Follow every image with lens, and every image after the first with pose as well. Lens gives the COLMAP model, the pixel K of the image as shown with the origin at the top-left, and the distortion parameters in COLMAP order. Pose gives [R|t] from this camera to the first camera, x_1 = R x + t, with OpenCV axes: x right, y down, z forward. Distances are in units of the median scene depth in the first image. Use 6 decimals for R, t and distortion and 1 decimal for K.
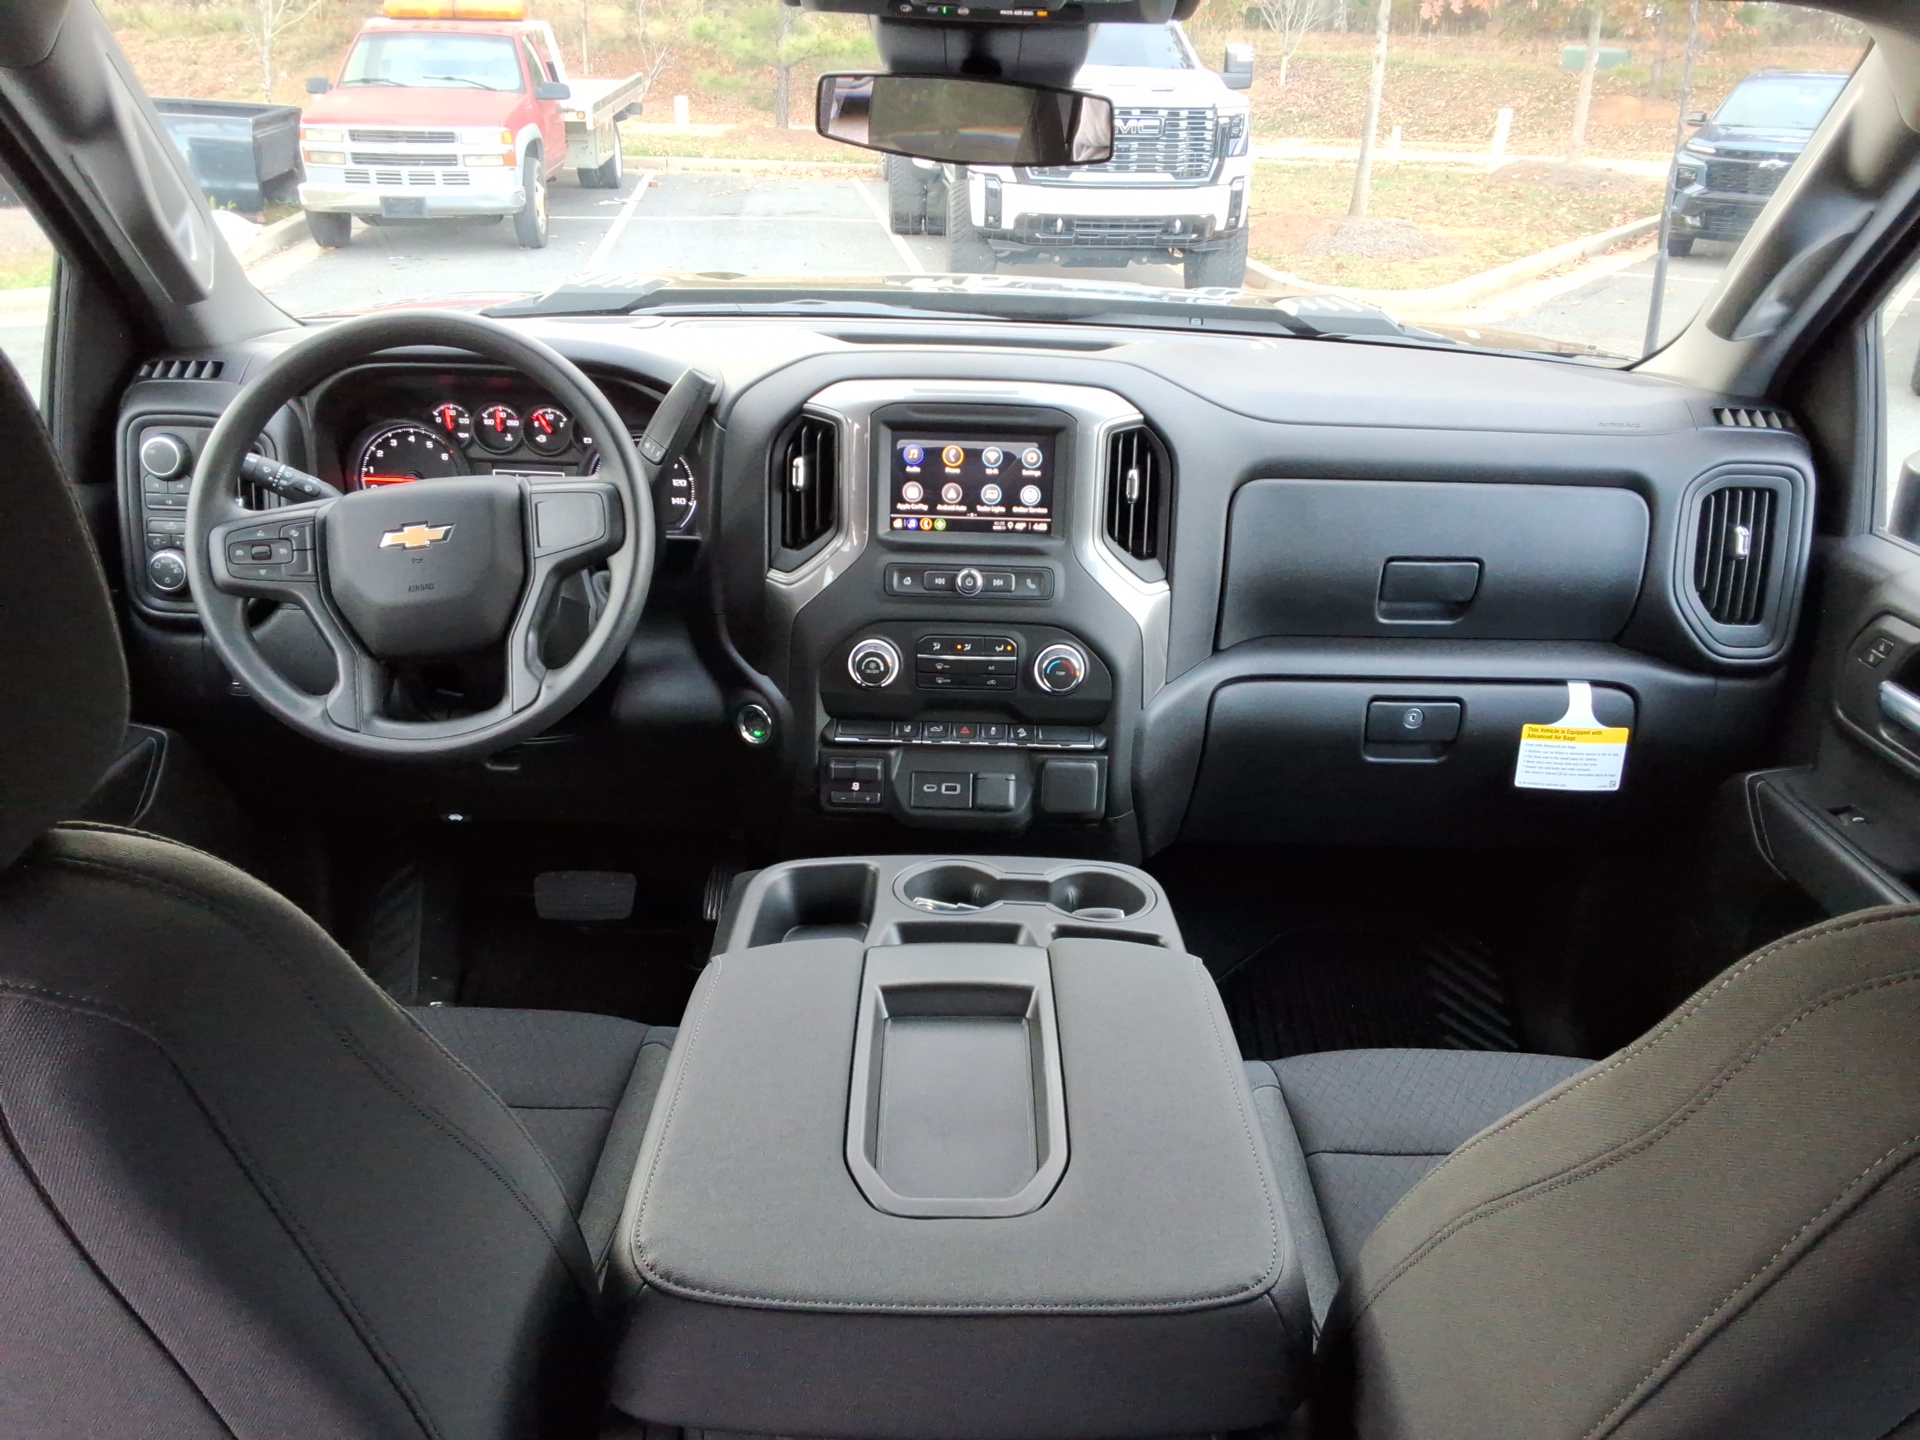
lens RADIAL K [[1535.1, 0, 975.2], [0, 1535.1, 702.3], [0, 0, 1]] dist [0.104948, -0.155833]
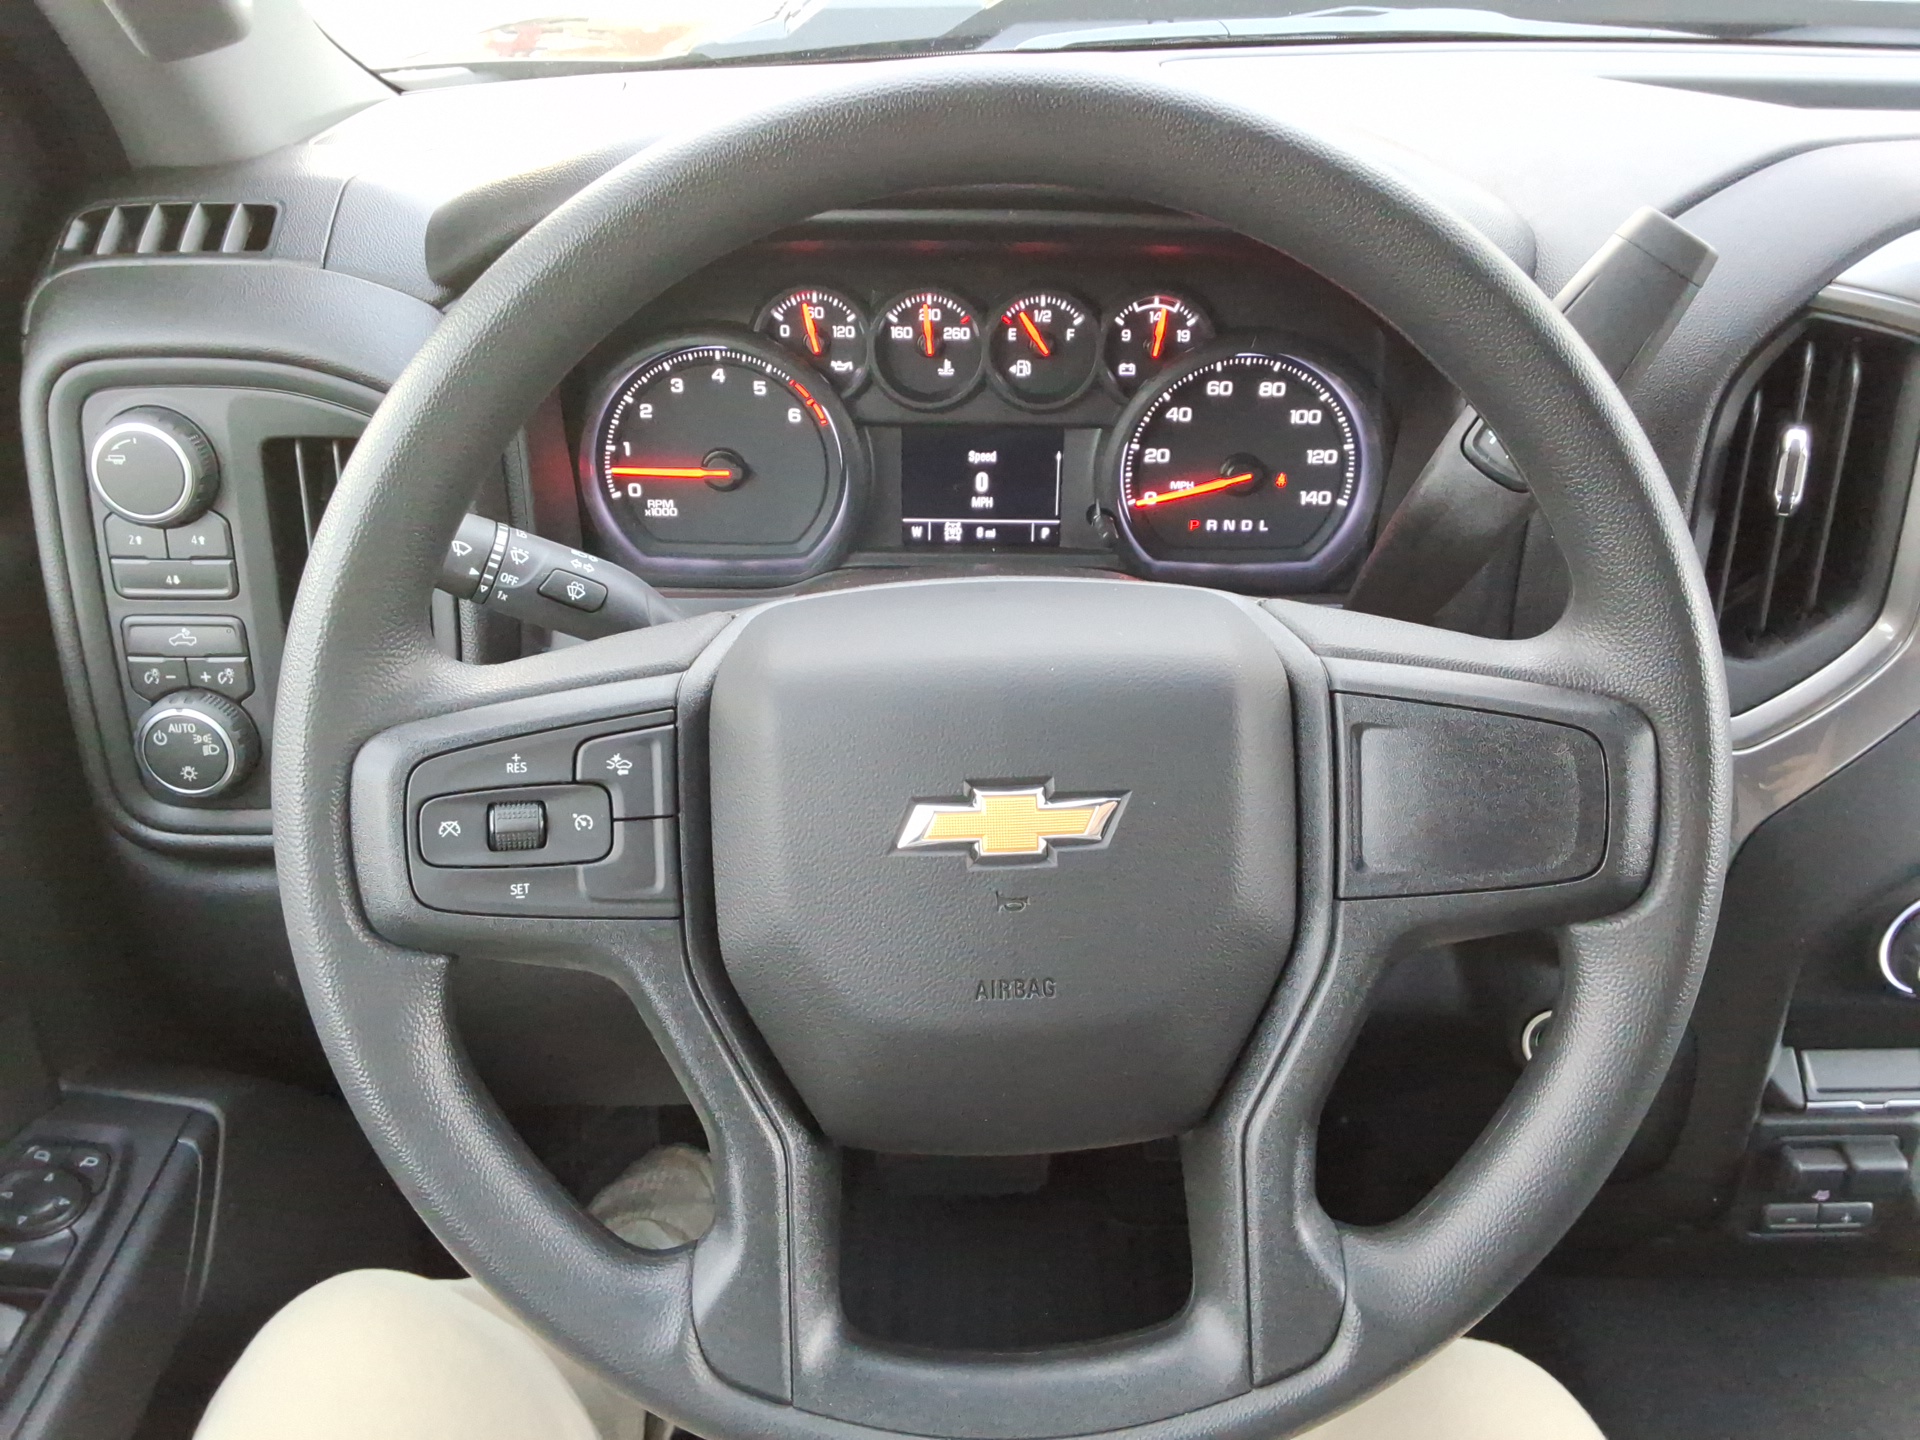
lens RADIAL K [[1535.1, 0, 979.0], [0, 1535.1, 706.9], [0, 0, 1]] dist [0.104948, -0.155833]
pose [[0.999563, -0.025490, 0.014936, -0.317620], [0.022848, 0.987464, 0.156185, -0.152928], [-0.018730, -0.155776, 0.987615, 0.597865]]
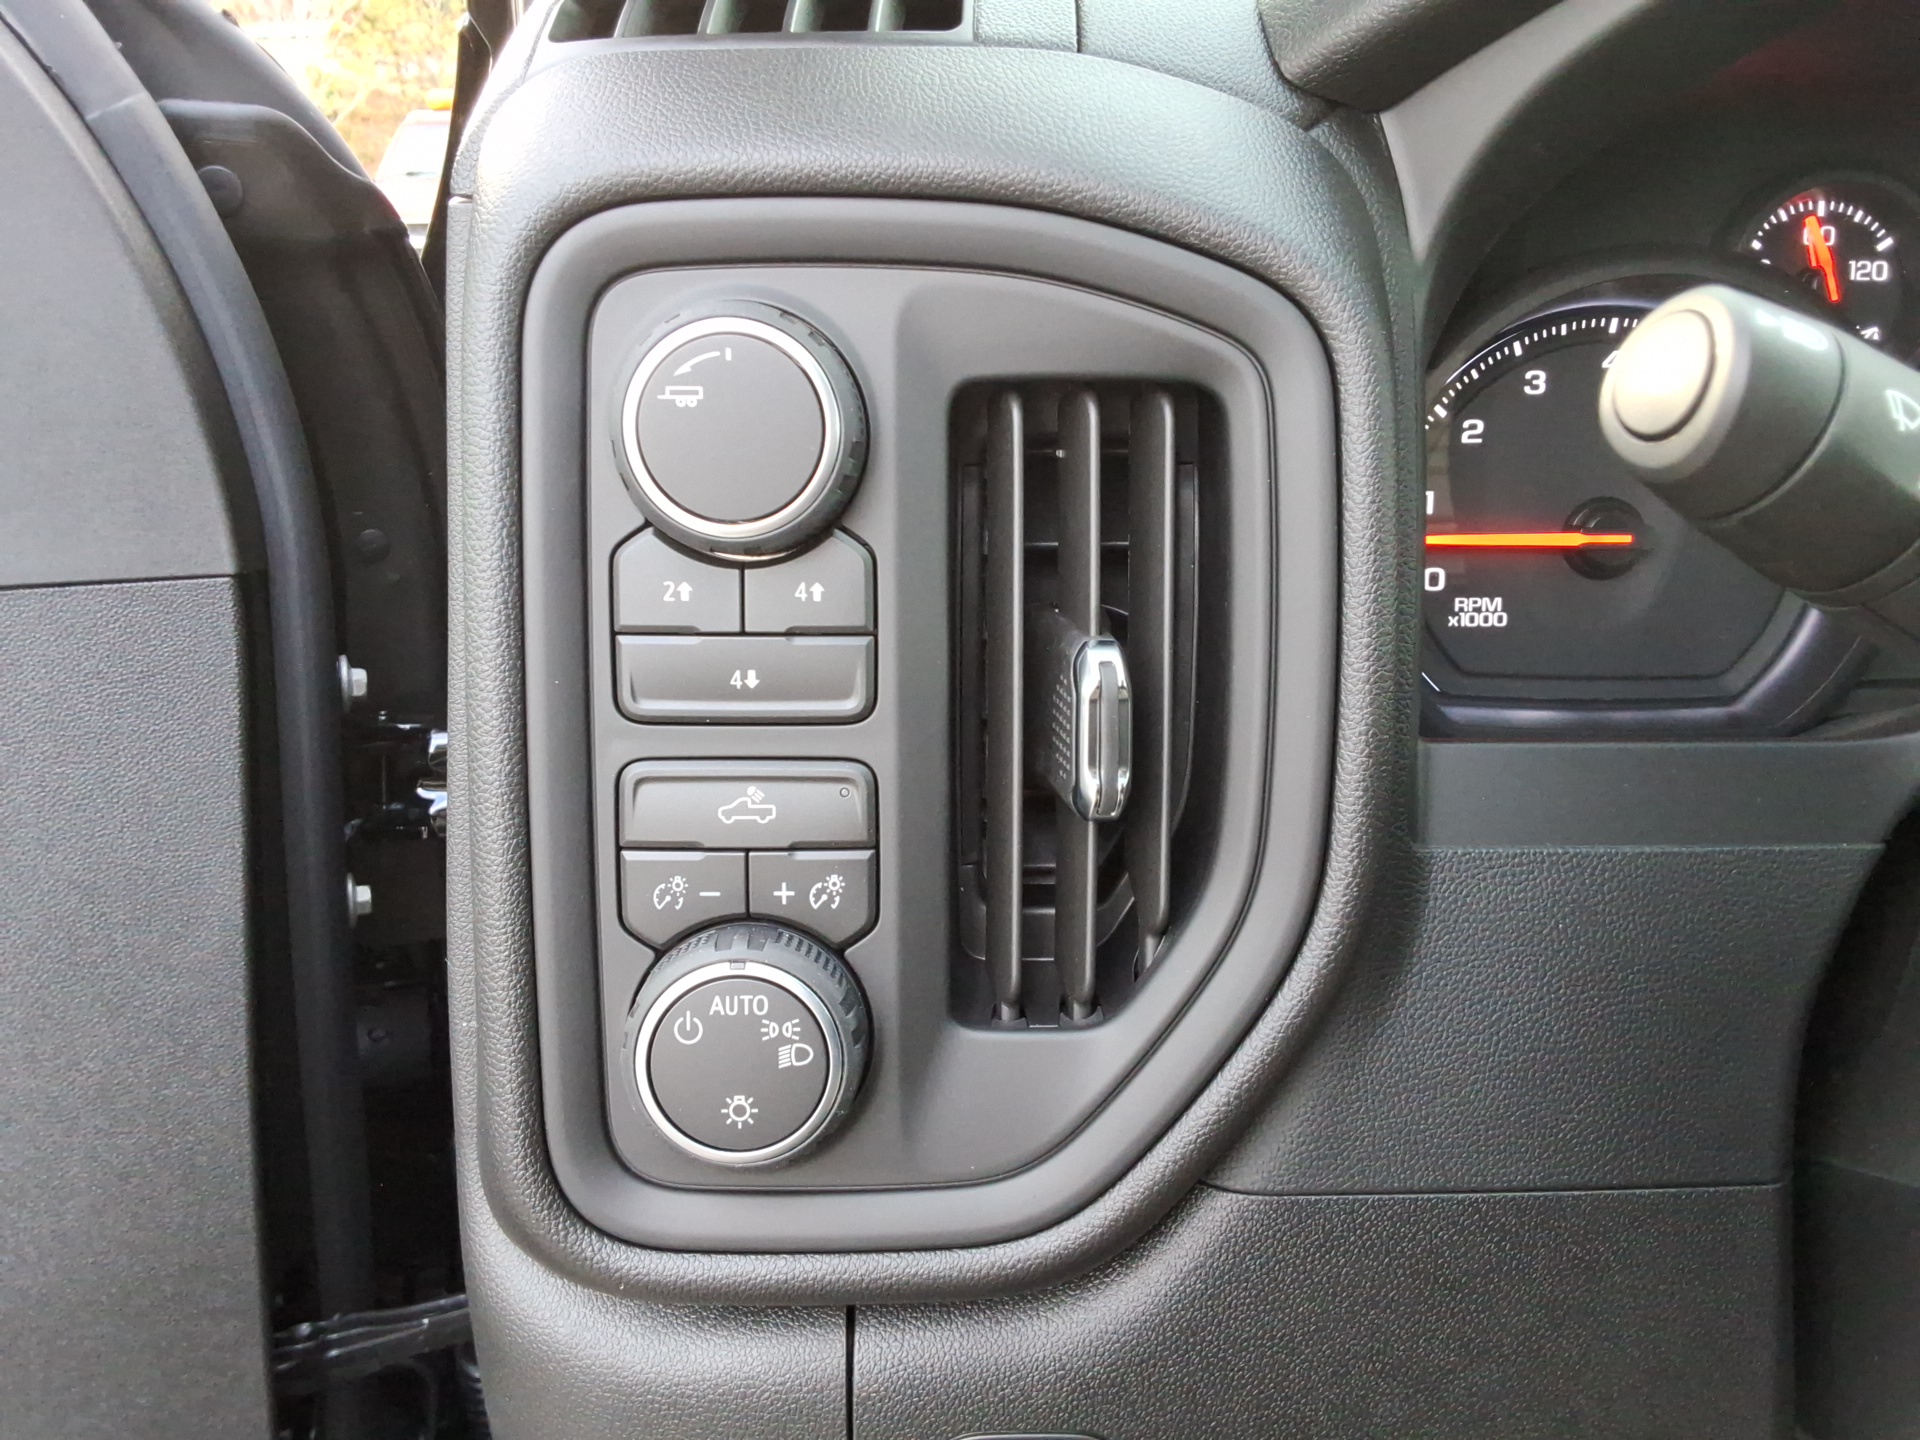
lens RADIAL K [[1535.1, 0, 955.1], [0, 1535.1, 715.6], [0, 0, 1]] dist [0.104948, -0.155833]
pose [[0.999461, -0.031365, -0.009699, -0.488322], [0.030623, 0.997151, -0.068930, -0.110025], [0.011833, 0.068596, 0.997574, 0.816806]]
